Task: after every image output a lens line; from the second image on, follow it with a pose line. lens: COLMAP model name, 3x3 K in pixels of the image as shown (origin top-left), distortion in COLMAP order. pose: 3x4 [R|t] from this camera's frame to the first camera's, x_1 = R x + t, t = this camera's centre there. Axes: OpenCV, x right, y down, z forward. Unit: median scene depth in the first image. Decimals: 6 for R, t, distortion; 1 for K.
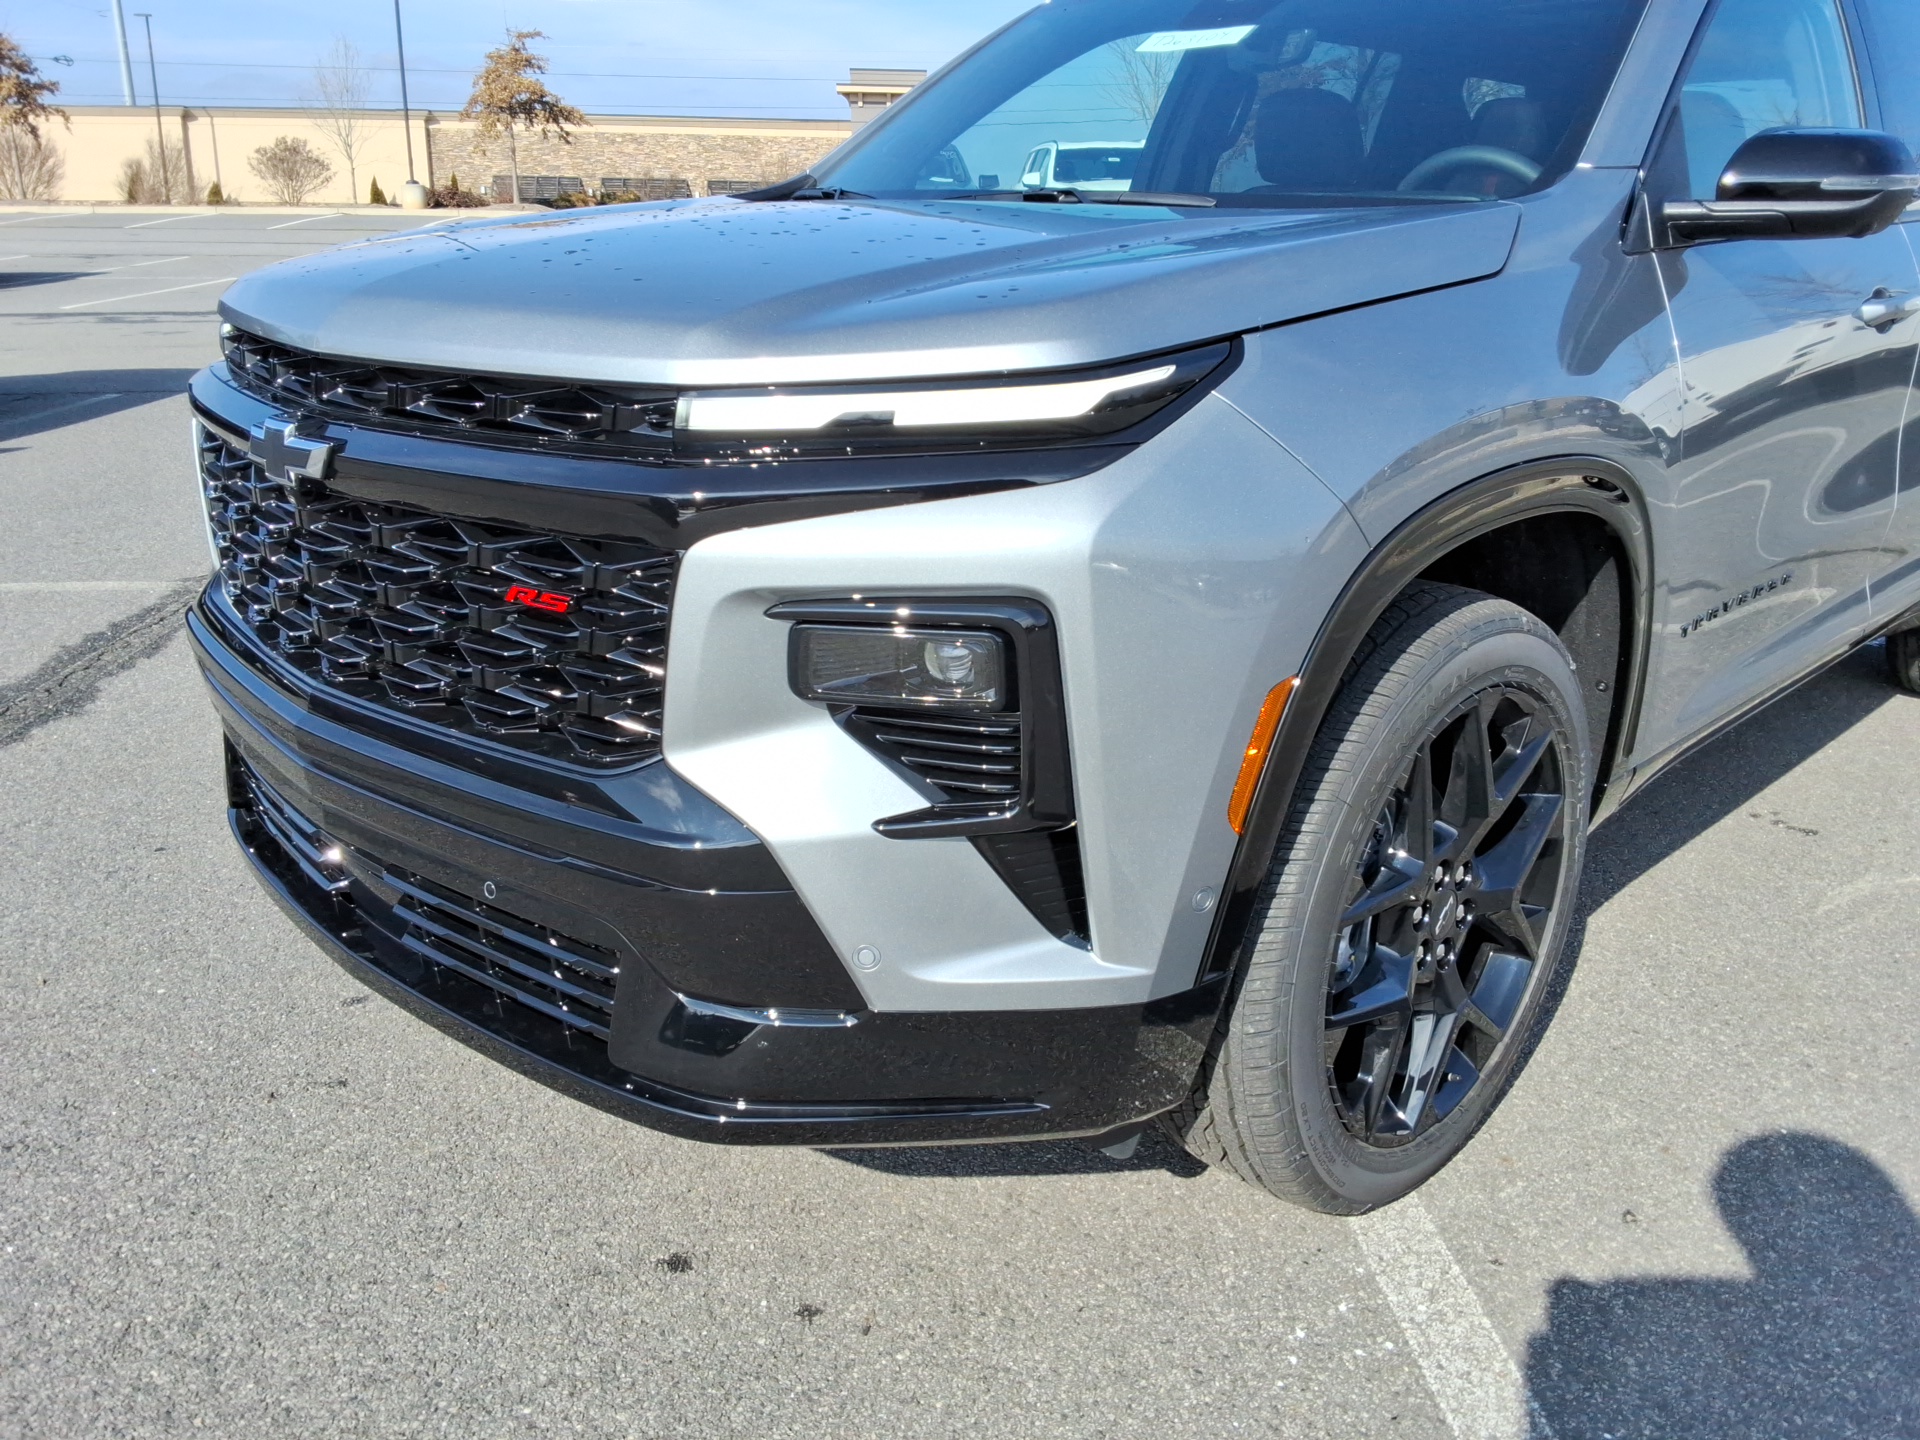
lens RADIAL K [[1558.2, 0, 946.3], [0, 1558.2, 713.8], [0, 0, 1]] dist [0.089829, -0.132020]
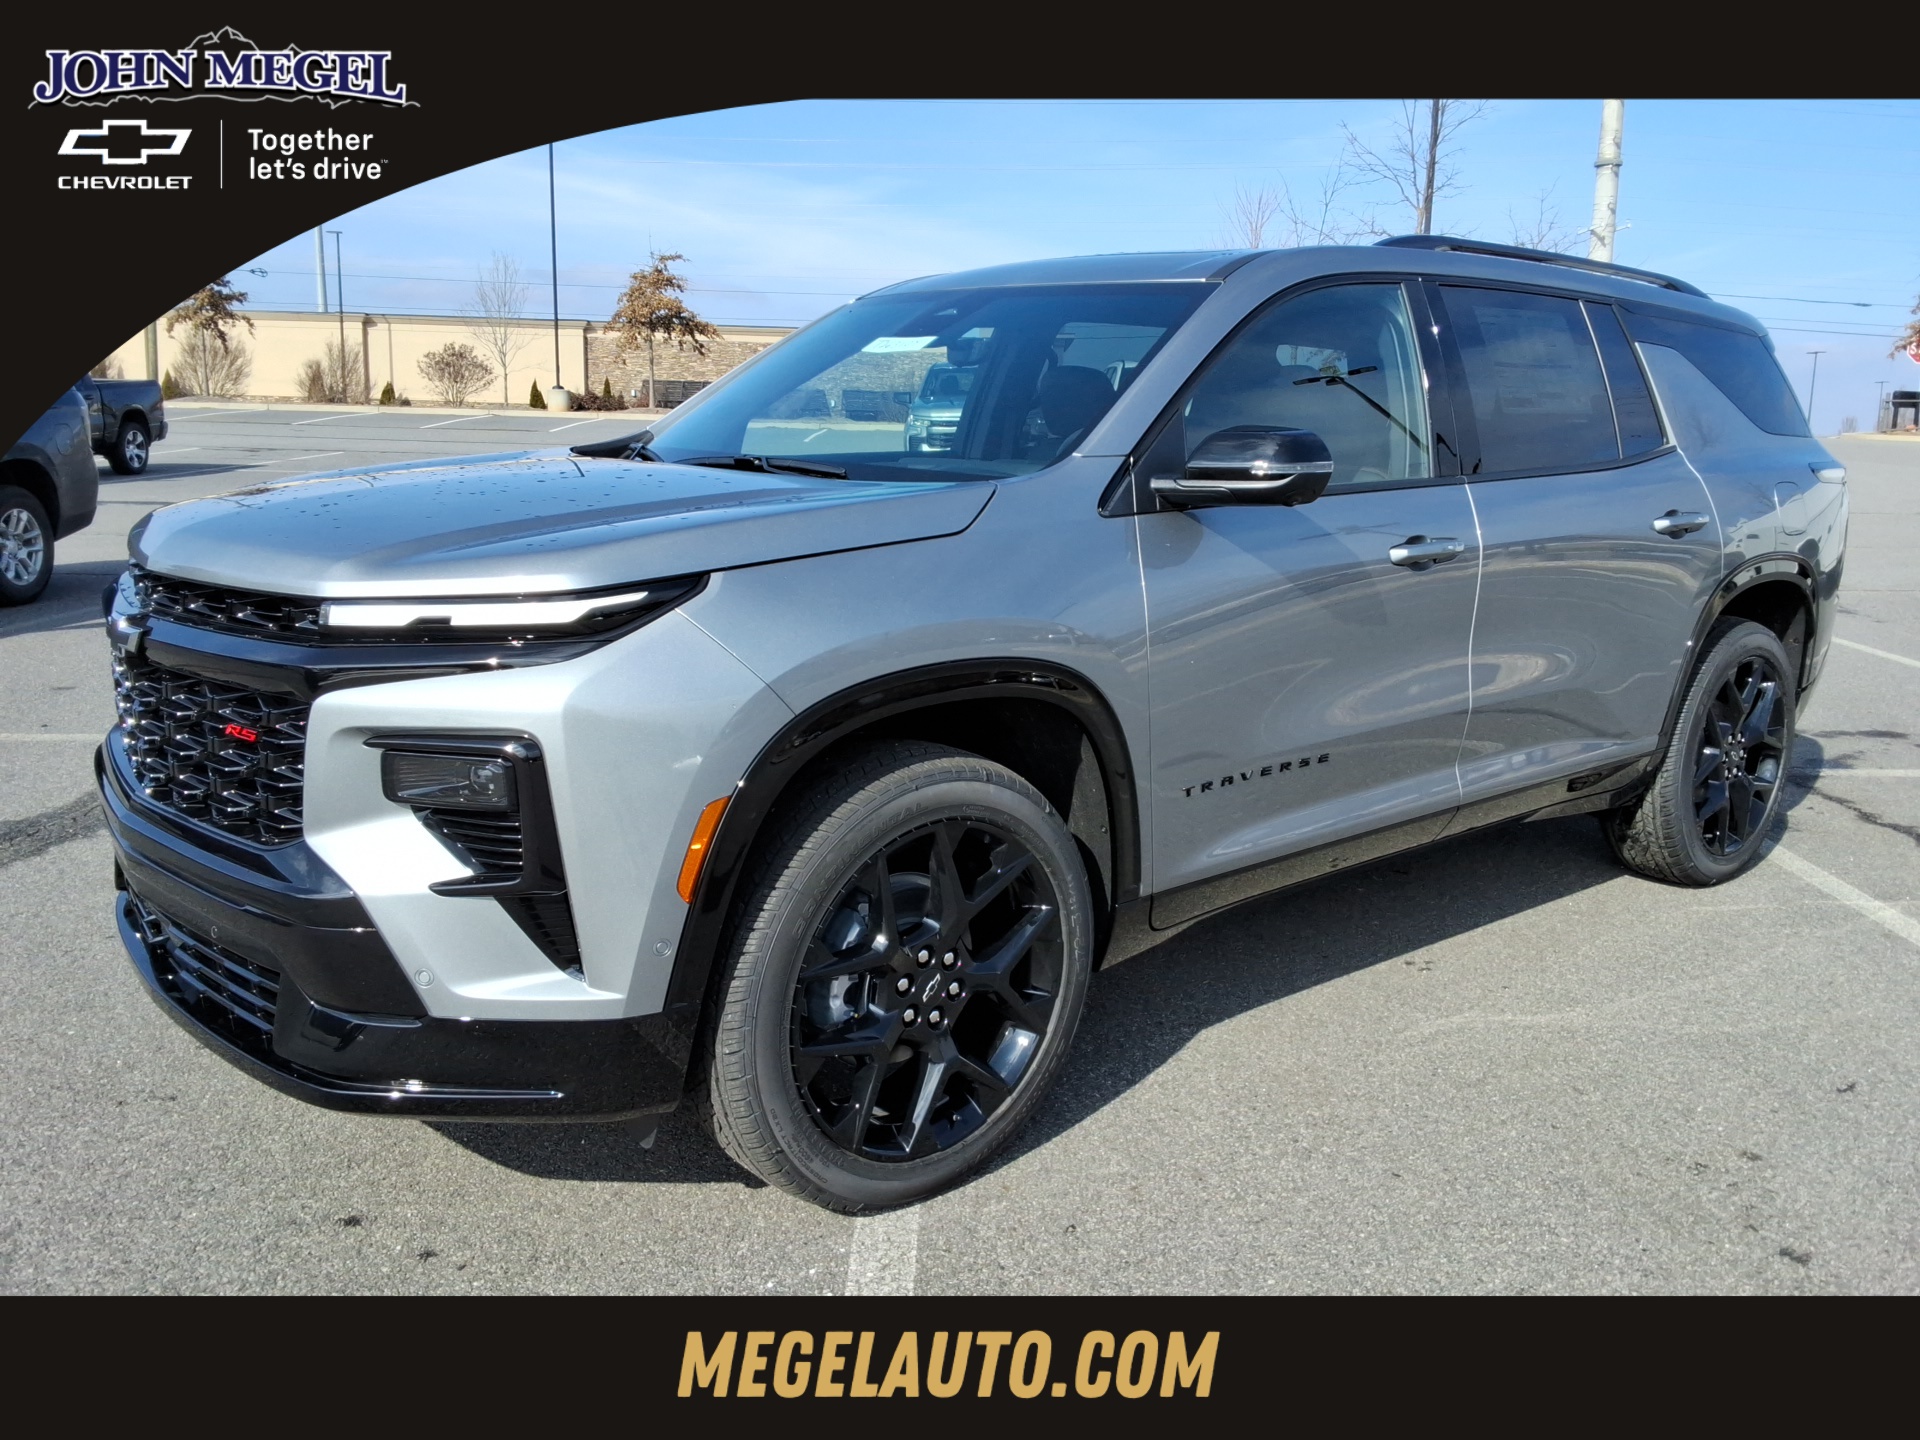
lens RADIAL K [[1558.2, 0, 955.6], [0, 1558.2, 709.6], [0, 0, 1]] dist [0.089829, -0.132020]
pose [[0.996665, 0.027365, -0.076882, 0.460341], [-0.036527, 0.992052, -0.120408, 0.053749], [0.072976, 0.122815, 0.989743, -0.391855]]
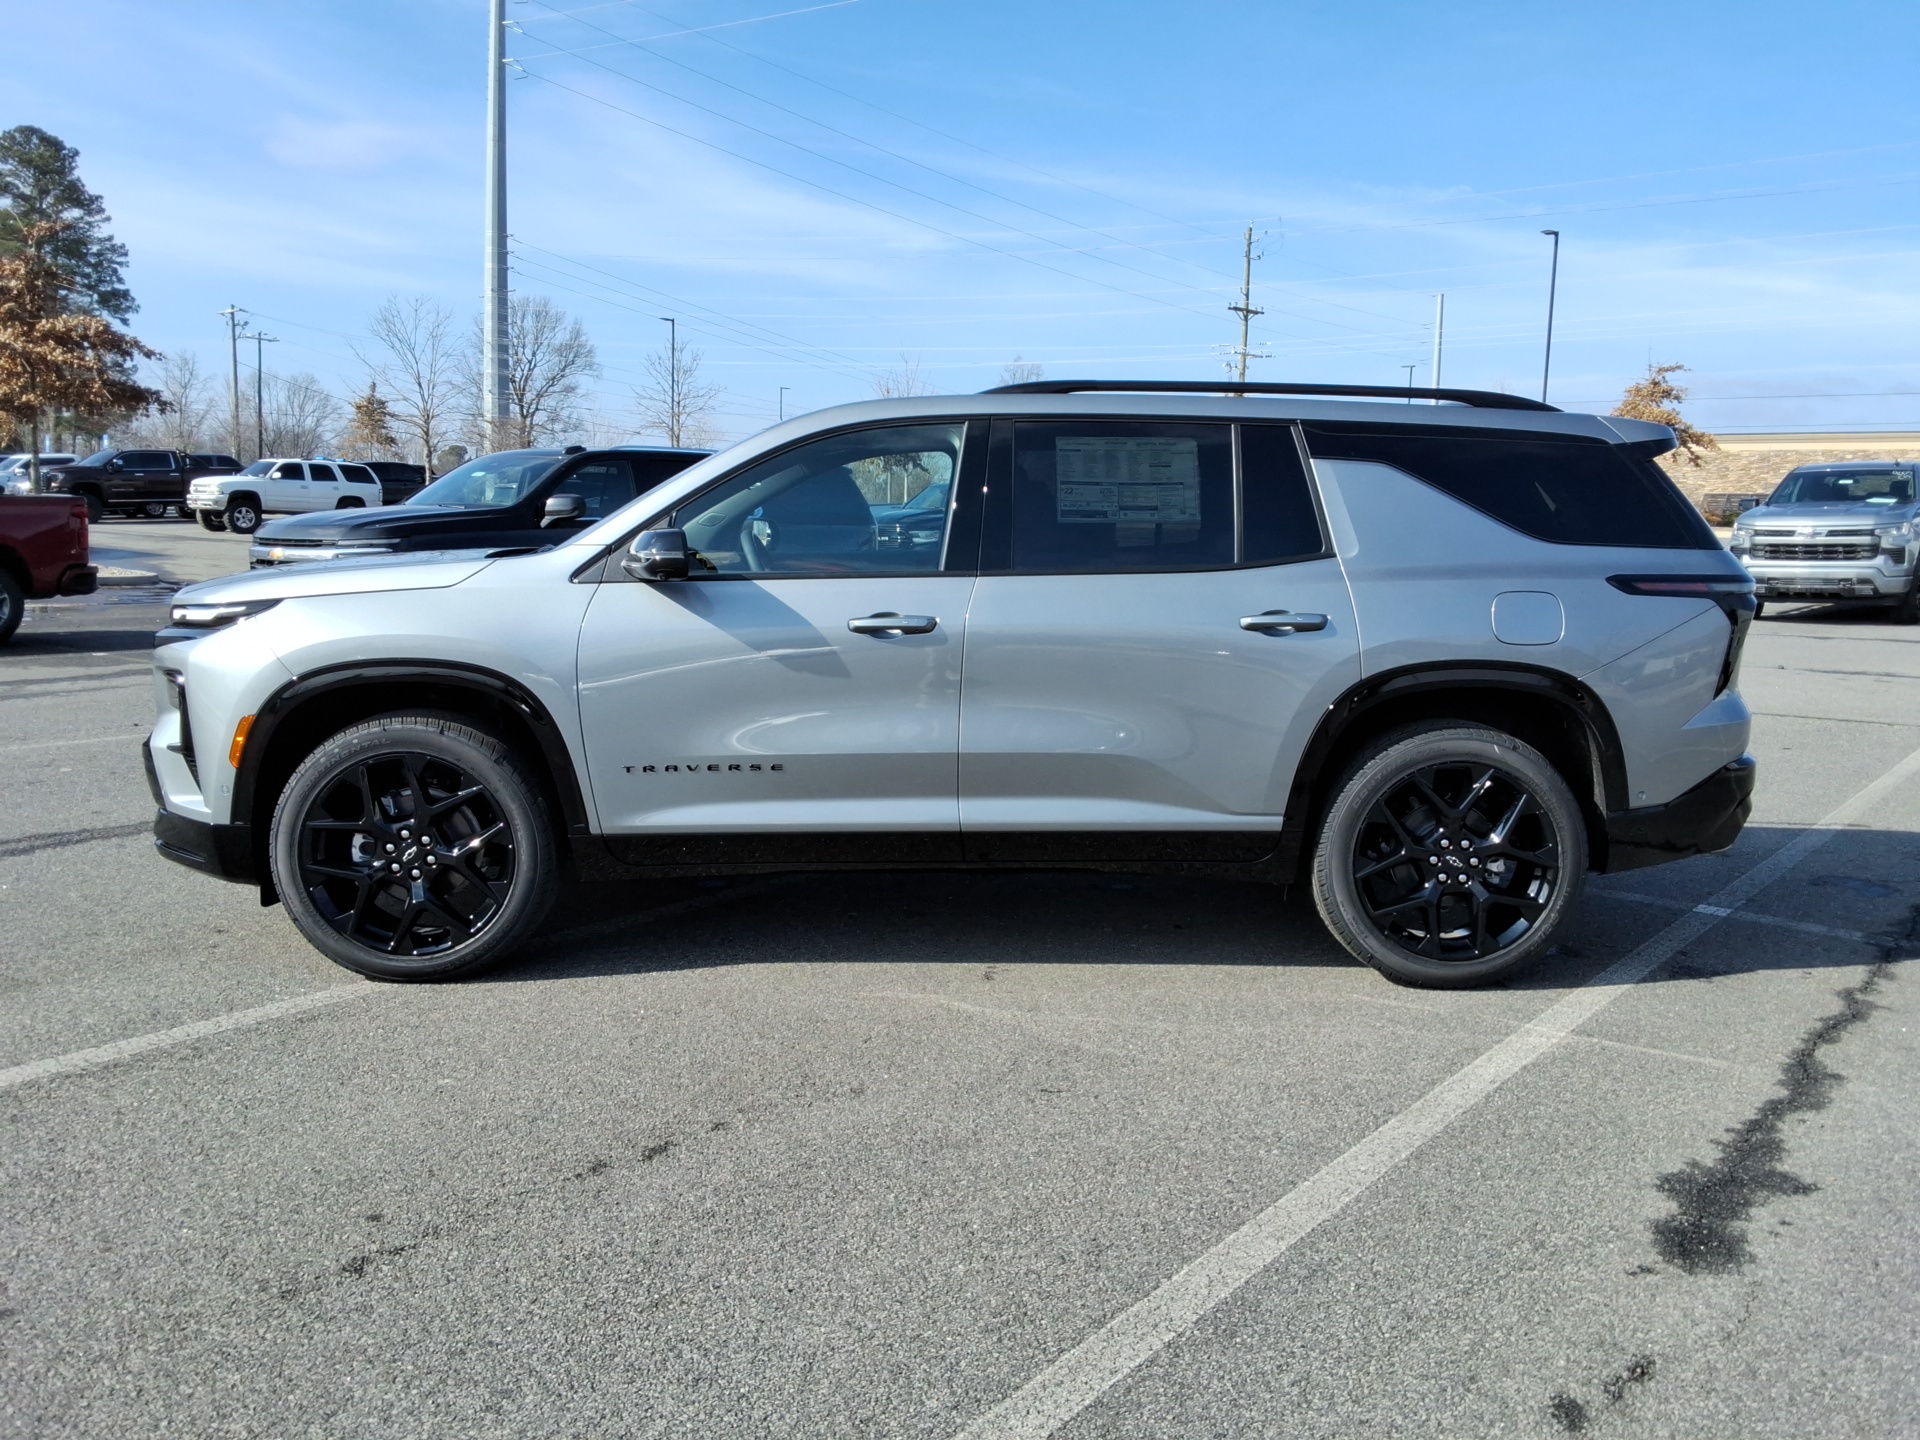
lens RADIAL K [[1558.2, 0, 951.1], [0, 1558.2, 708.3], [0, 0, 1]] dist [0.089829, -0.132020]
pose [[0.714675, 0.092676, -0.693289, 2.594508], [-0.223155, 0.969596, -0.100427, -0.025733], [0.662903, 0.226483, 0.713628, -0.172042]]
